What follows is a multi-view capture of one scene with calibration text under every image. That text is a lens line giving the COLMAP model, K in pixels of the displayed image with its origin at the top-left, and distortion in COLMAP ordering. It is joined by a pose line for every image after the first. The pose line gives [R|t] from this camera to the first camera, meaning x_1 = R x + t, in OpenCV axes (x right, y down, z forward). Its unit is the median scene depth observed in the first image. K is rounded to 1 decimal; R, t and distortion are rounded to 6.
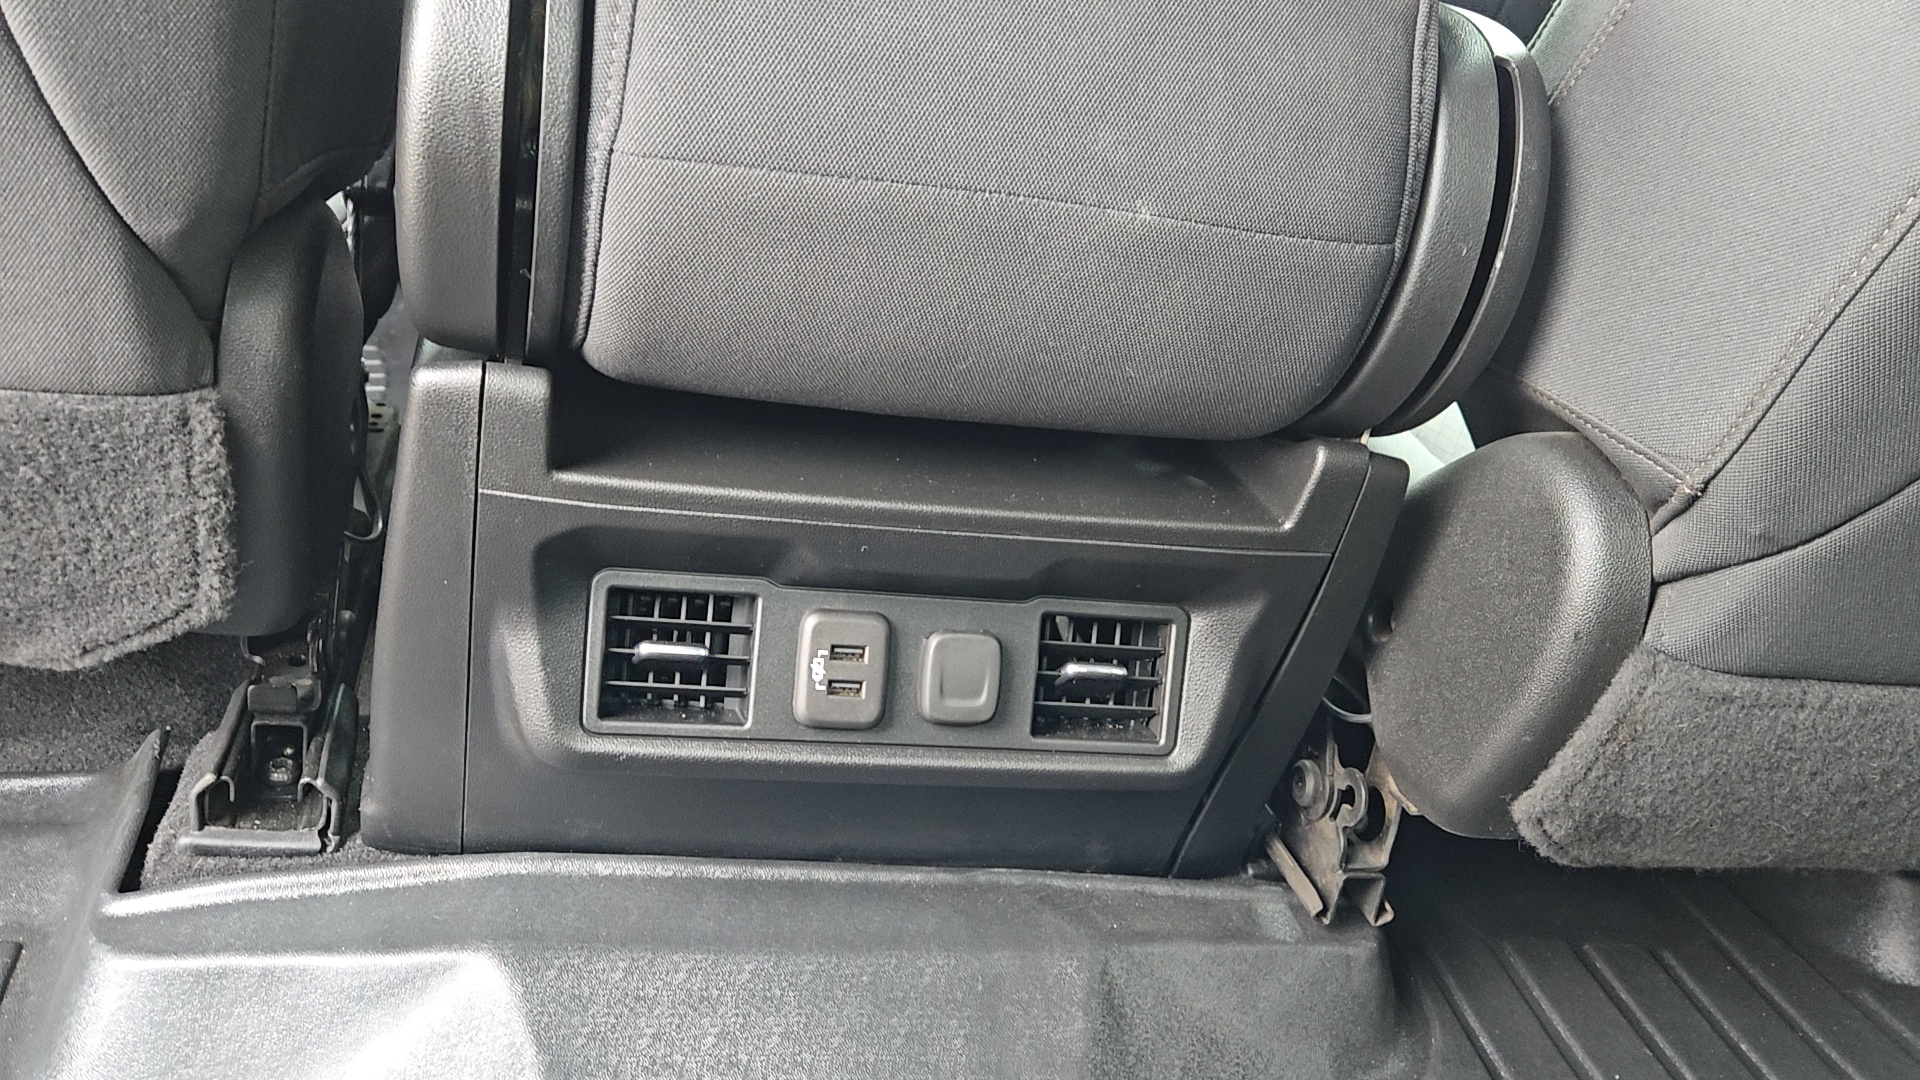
lens RADIAL K [[1608.1, 0, 959.8], [0, 1608.1, 540.4], [0, 0, 1]] dist [0.016685, -0.025378]
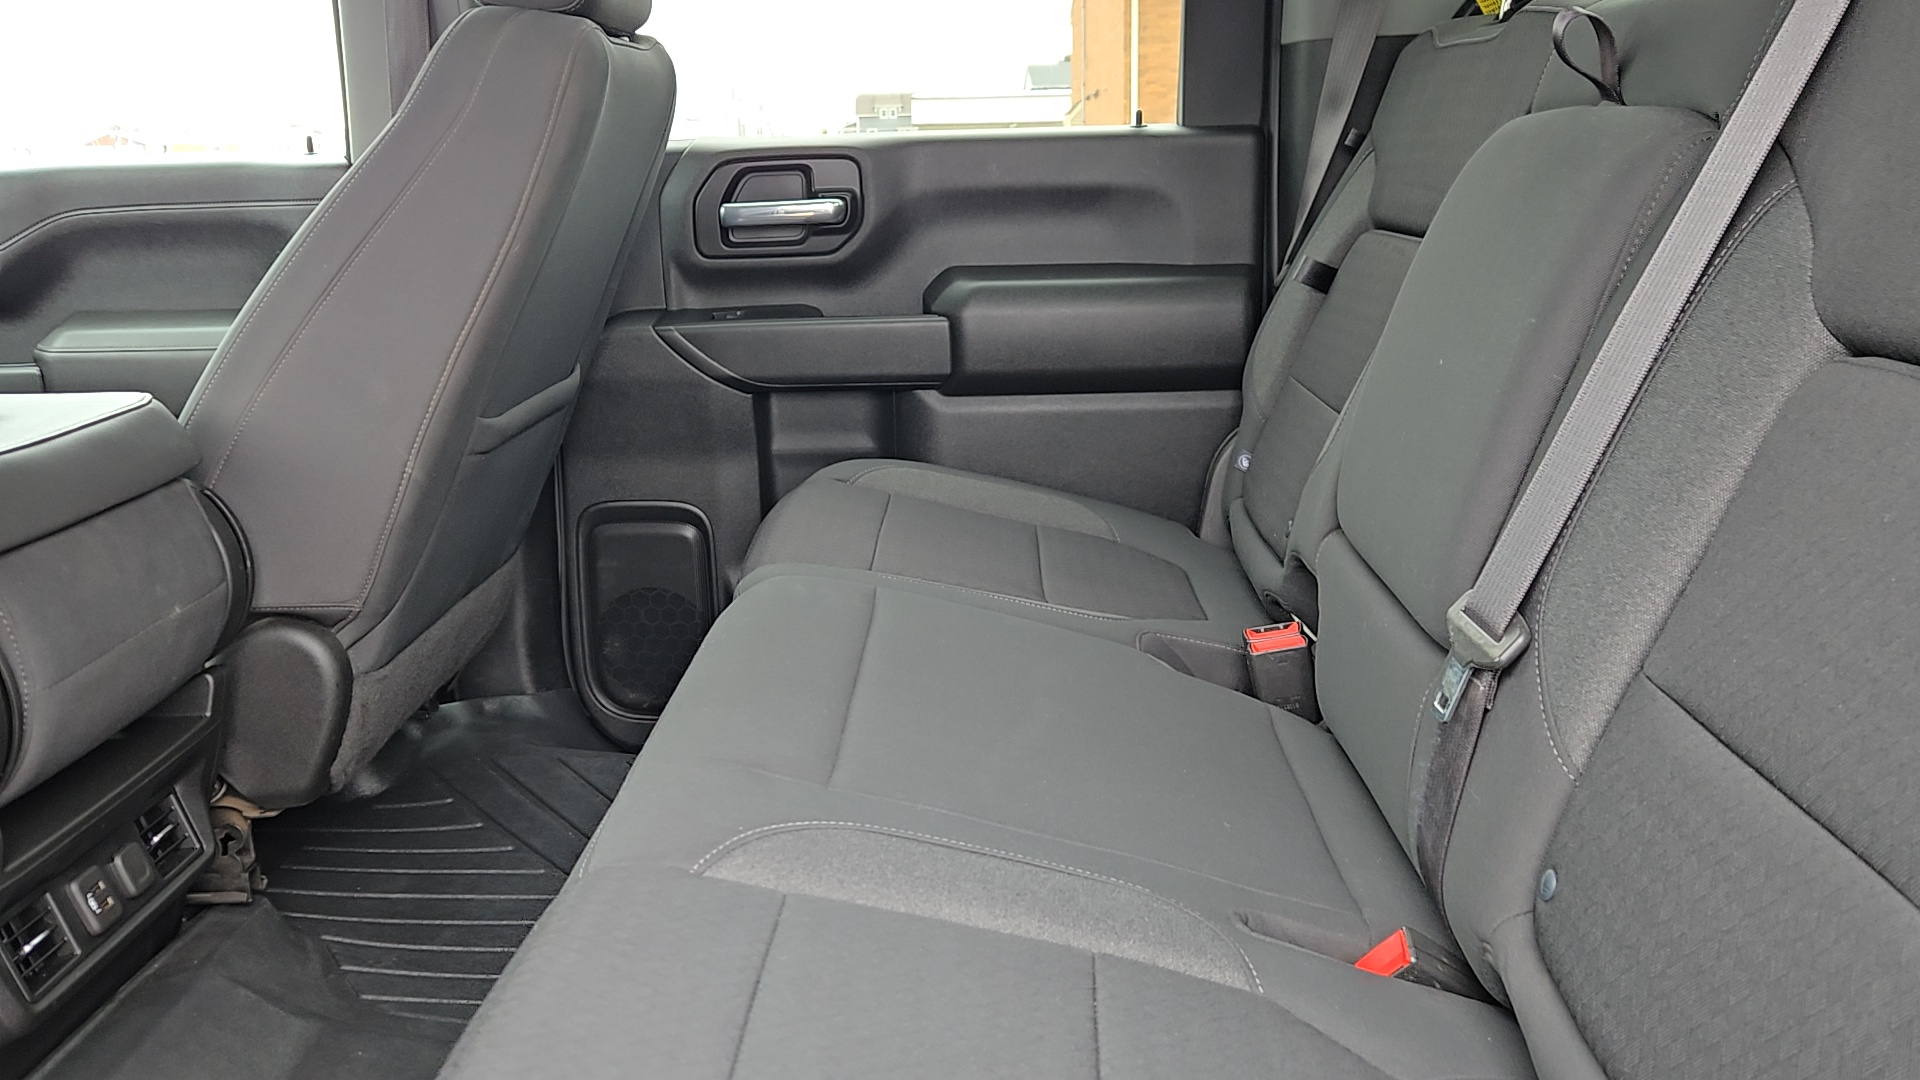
lens RADIAL K [[1608.1, 0, 963.0], [0, 1608.1, 539.0], [0, 0, 1]] dist [0.016685, -0.025378]
pose [[0.213708, -0.400590, 0.890986, -1.393621], [0.428288, 0.858152, 0.283100, -0.387153], [-0.878008, 0.321097, 0.354962, -0.708124]]
